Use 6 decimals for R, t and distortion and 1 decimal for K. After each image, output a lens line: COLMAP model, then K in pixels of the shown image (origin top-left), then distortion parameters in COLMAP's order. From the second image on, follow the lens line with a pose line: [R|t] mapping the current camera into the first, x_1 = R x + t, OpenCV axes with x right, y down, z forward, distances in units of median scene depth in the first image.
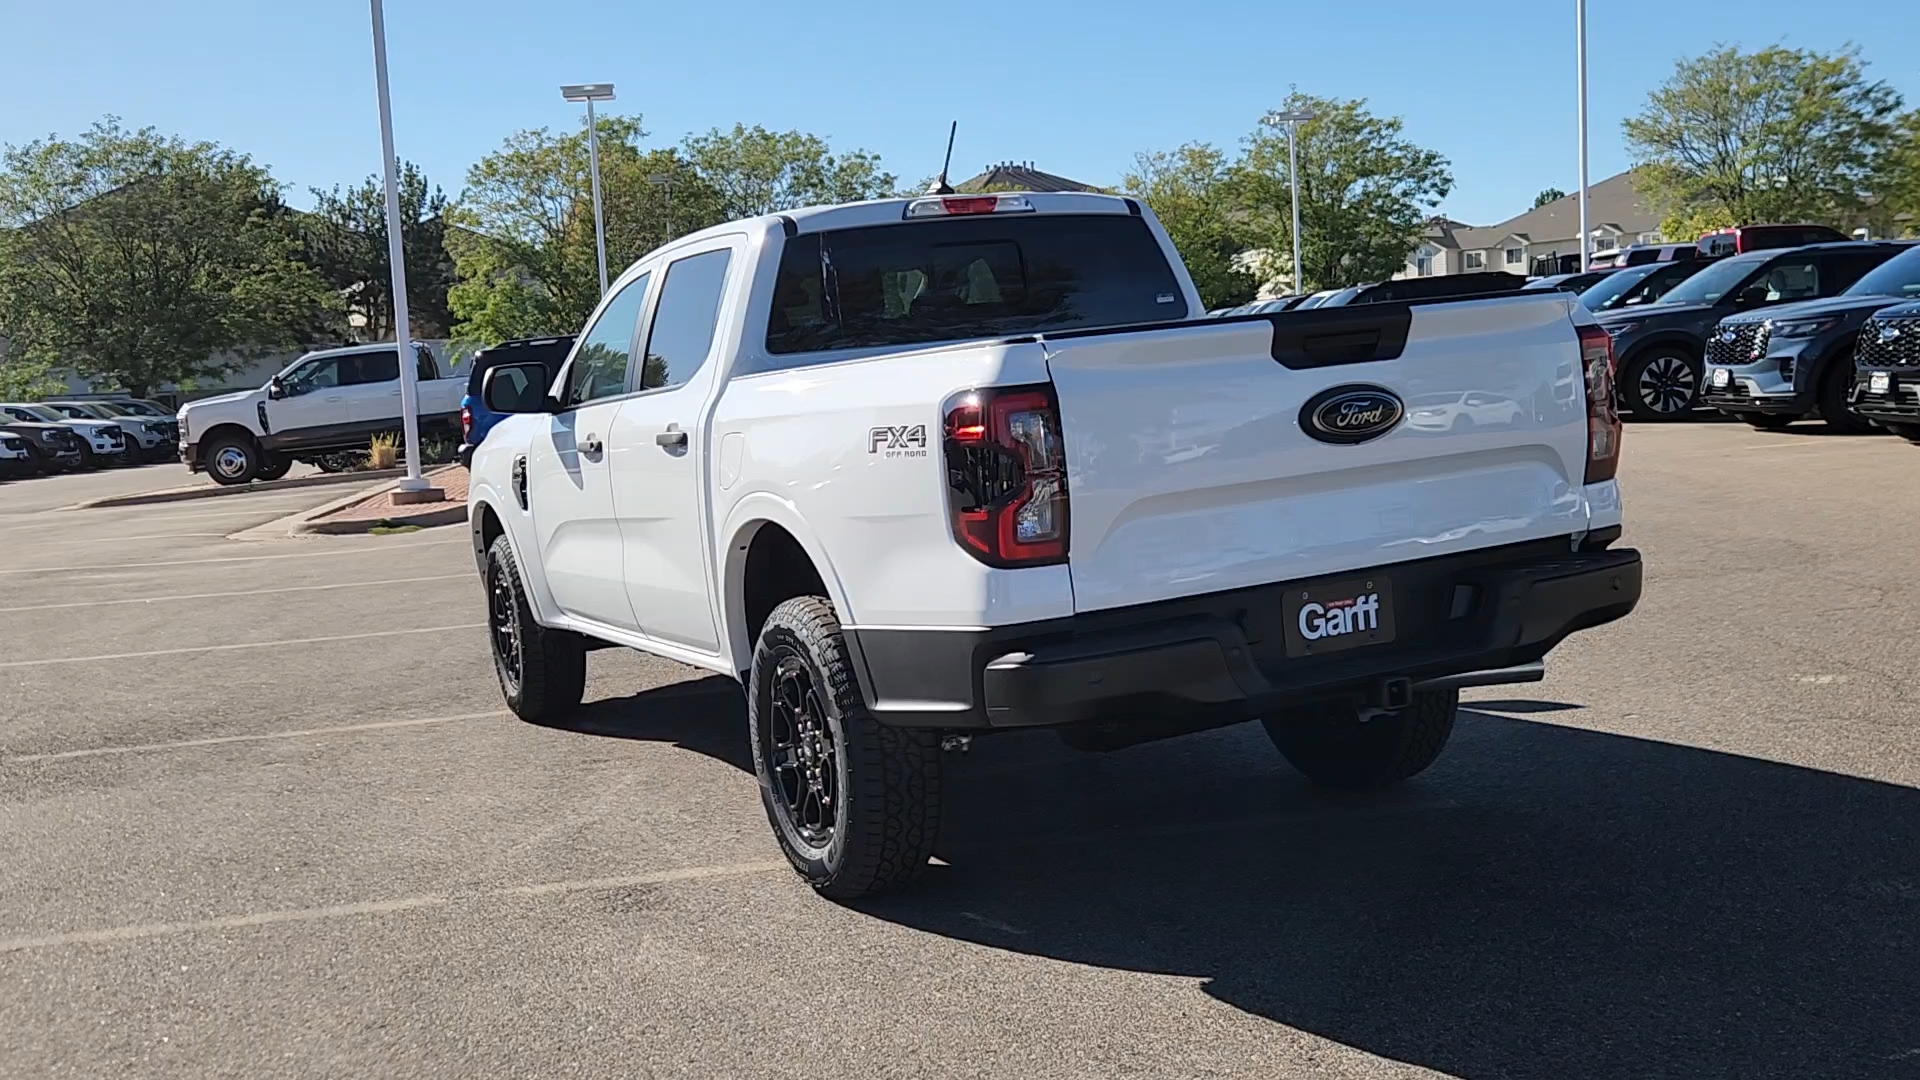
lens RADIAL K [[1863.0, 0, 938.1], [0, 1863.0, 537.2], [0, 0, 1]] dist [0.023327, 0.000000]
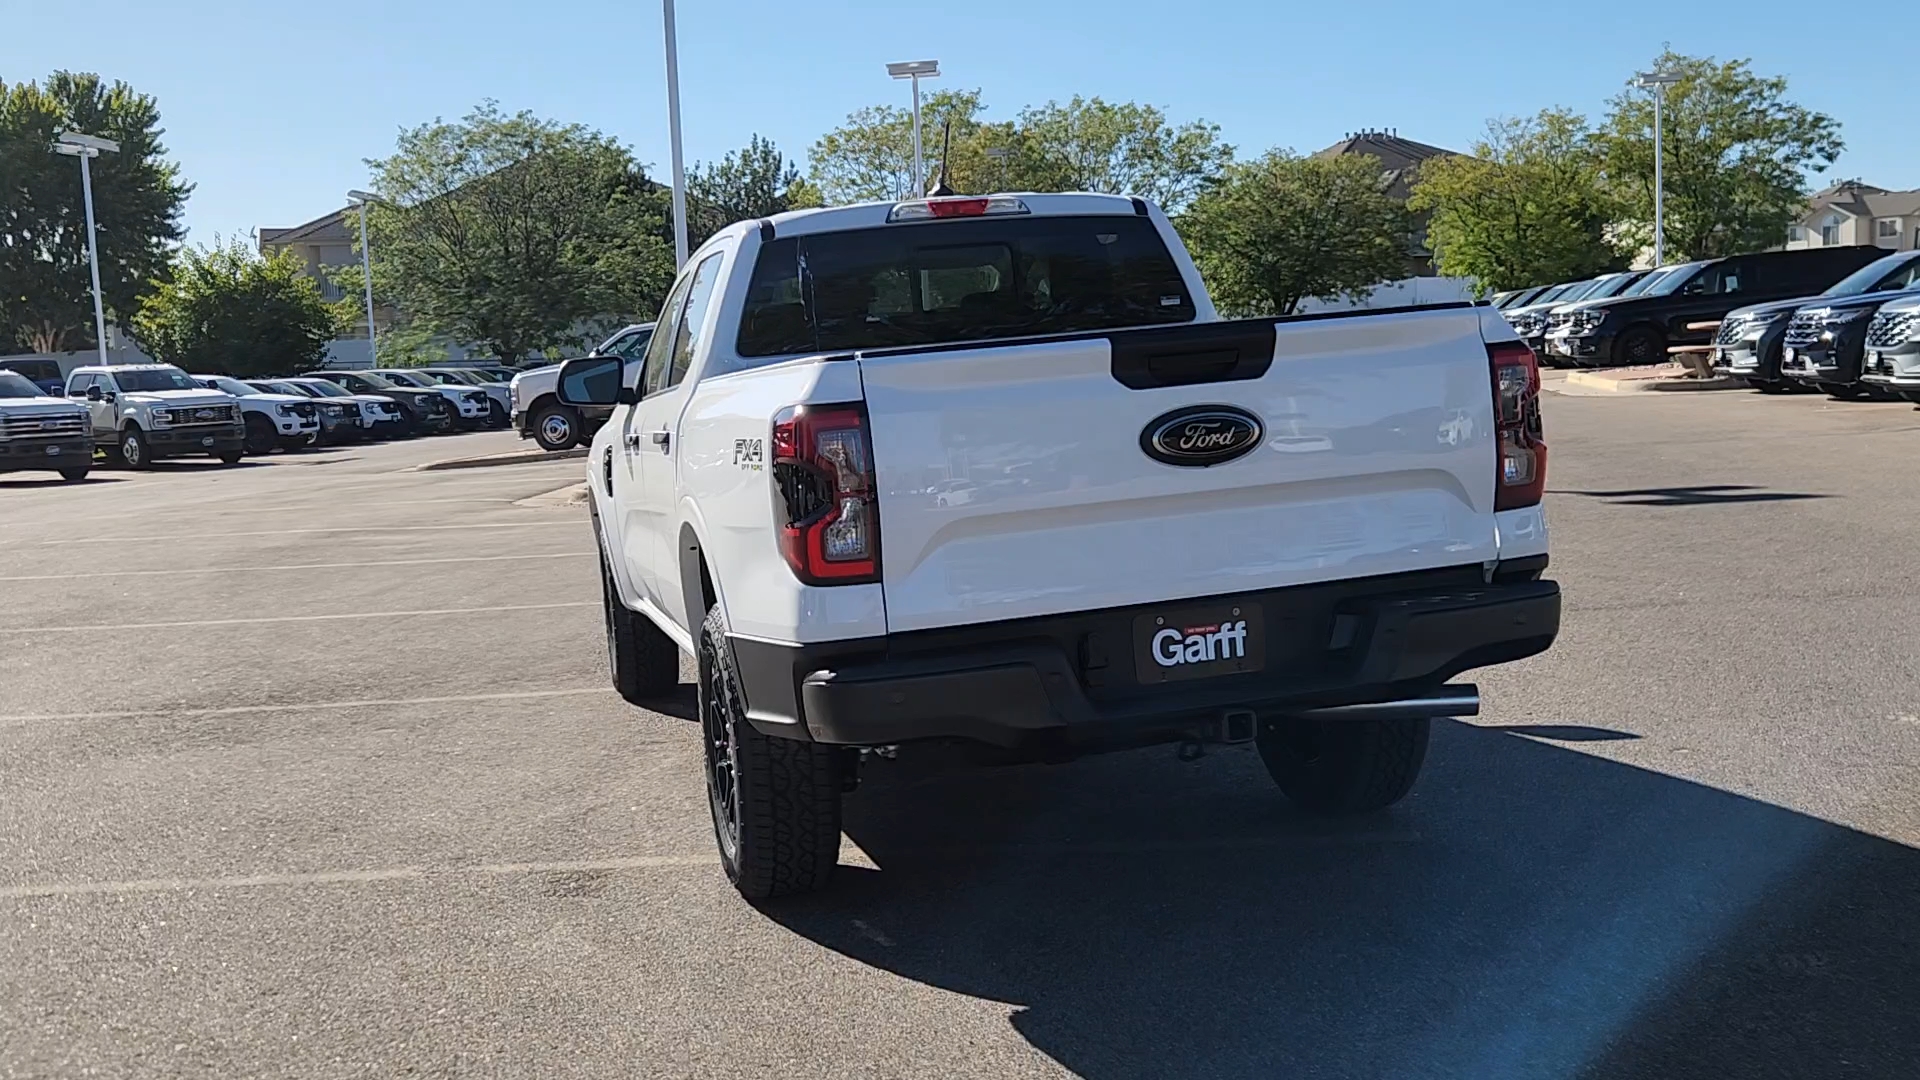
lens RADIAL K [[1863.0, 0, 939.9], [0, 1863.0, 536.1], [0, 0, 1]] dist [0.023327, 0.000000]
pose [[0.982148, 0.027844, -0.186037, 0.153086], [-0.025082, 0.999538, 0.017183, -0.015368], [0.186430, -0.012210, 0.982392, 0.014926]]
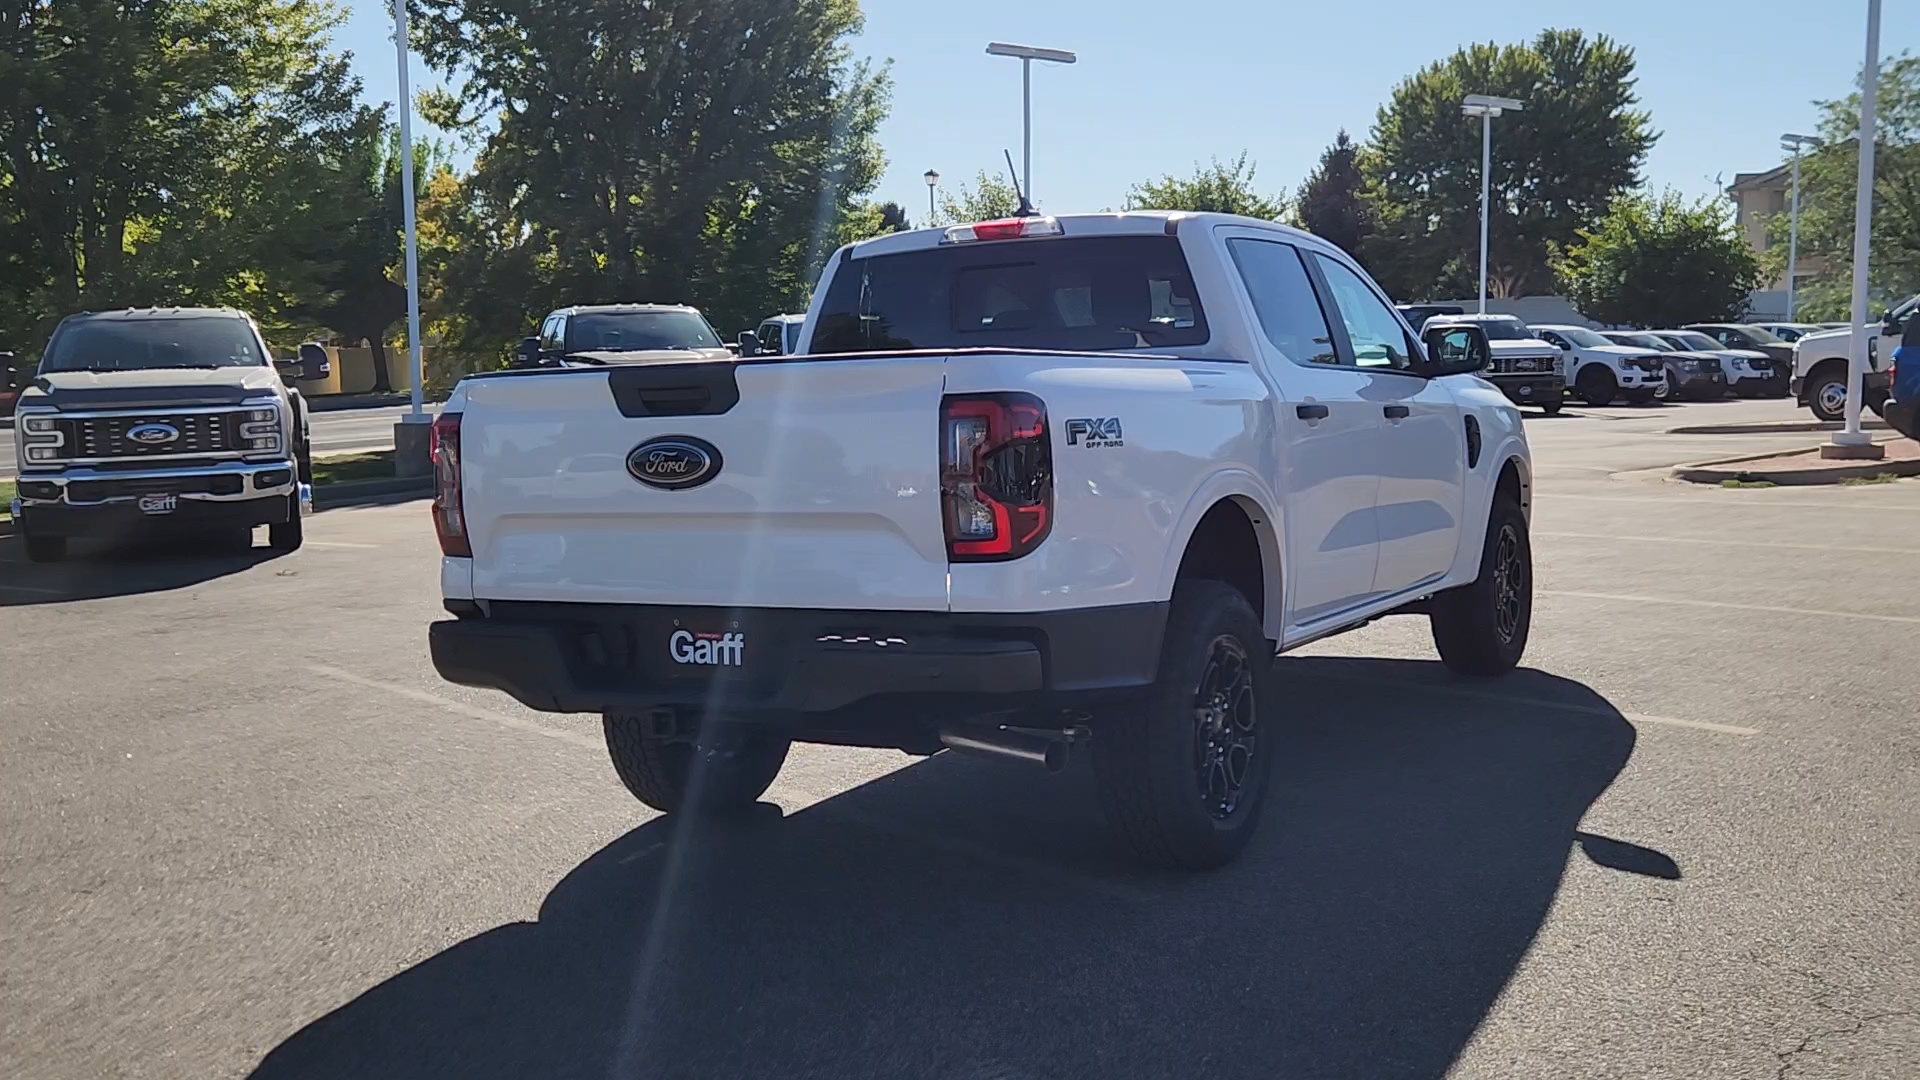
lens RADIAL K [[1863.0, 0, 958.2], [0, 1863.0, 542.1], [0, 0, 1]] dist [0.023327, 0.000000]
pose [[0.581749, 0.133975, -0.802258, 0.678801], [-0.094563, 0.990793, 0.096889, -0.079925], [0.807852, 0.019499, 0.589062, 0.281965]]
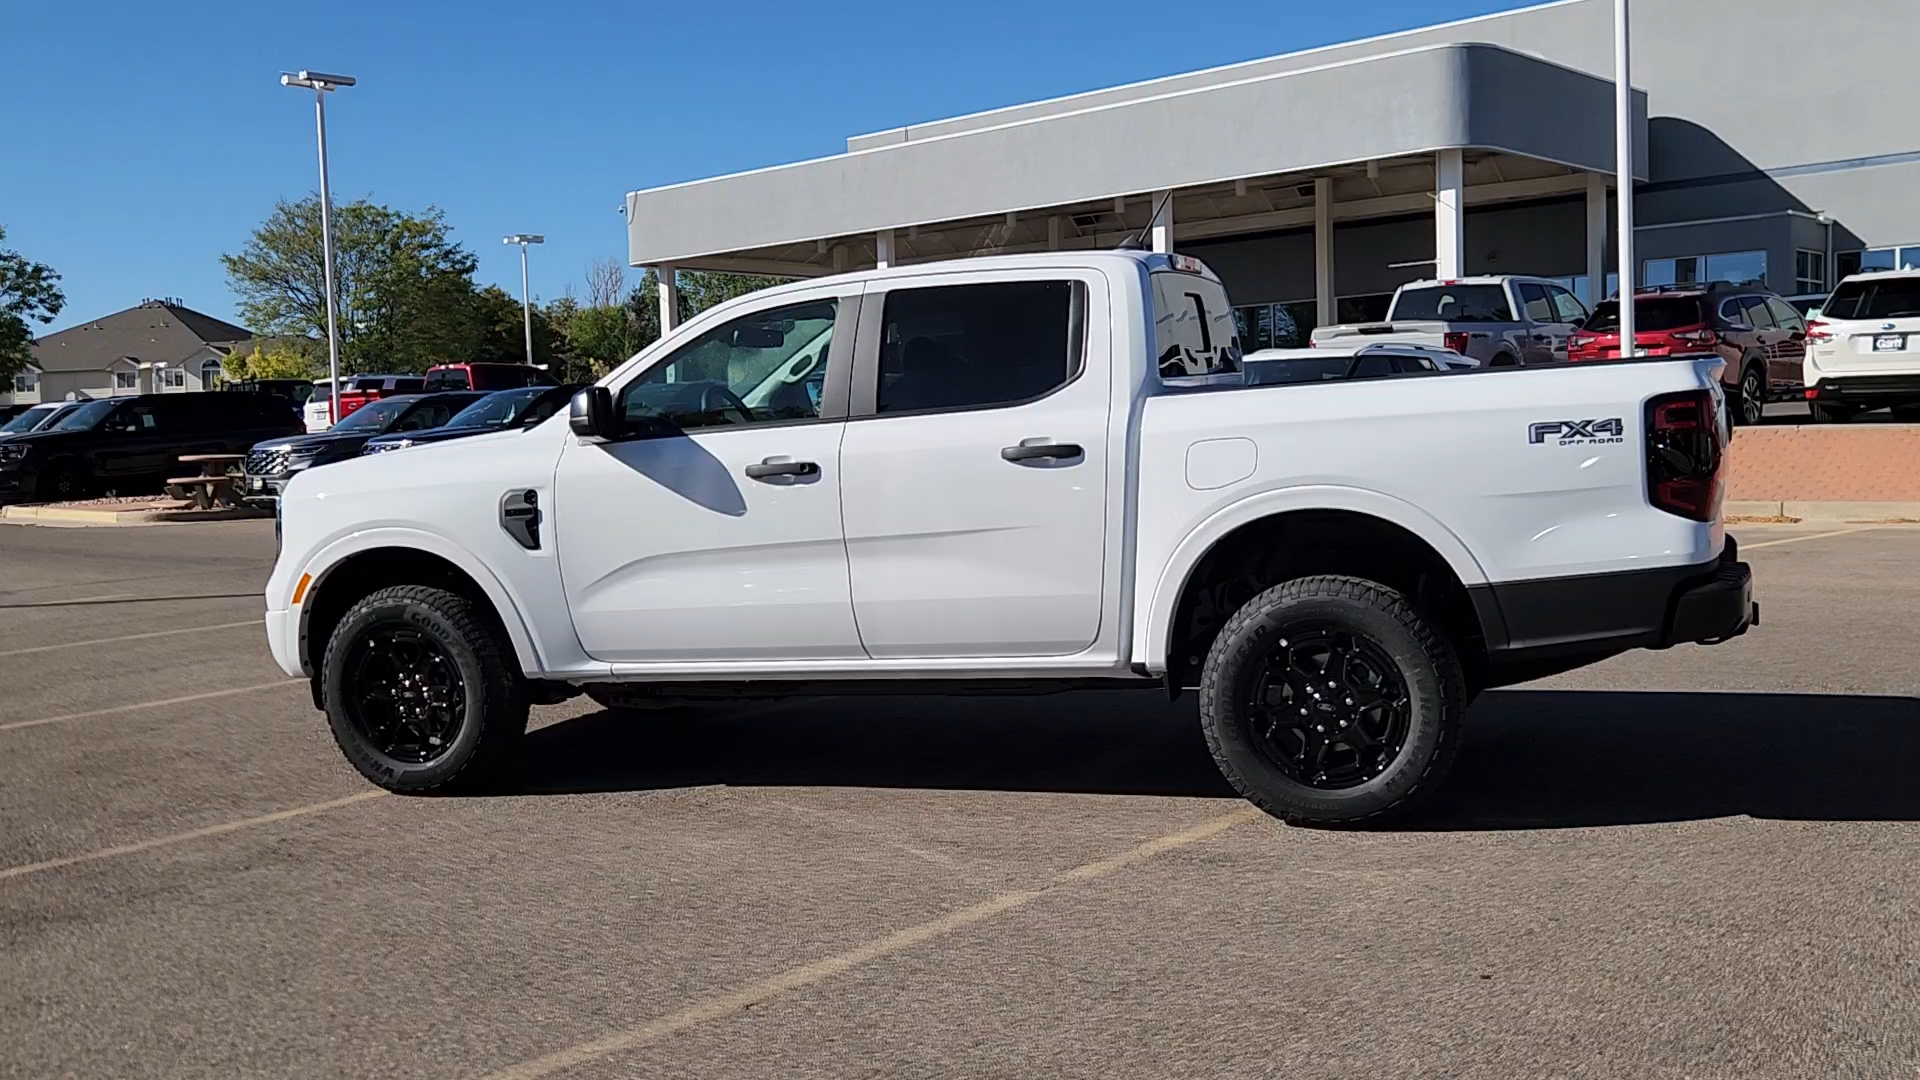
lens RADIAL K [[1863.0, 0, 948.2], [0, 1863.0, 528.8], [0, 0, 1]] dist [0.023327, 0.000000]
pose [[0.716352, 0.001360, 0.697738, -0.712208], [0.053366, 0.996962, -0.056733, 0.037864], [-0.695695, 0.077876, 0.714103, 0.213116]]
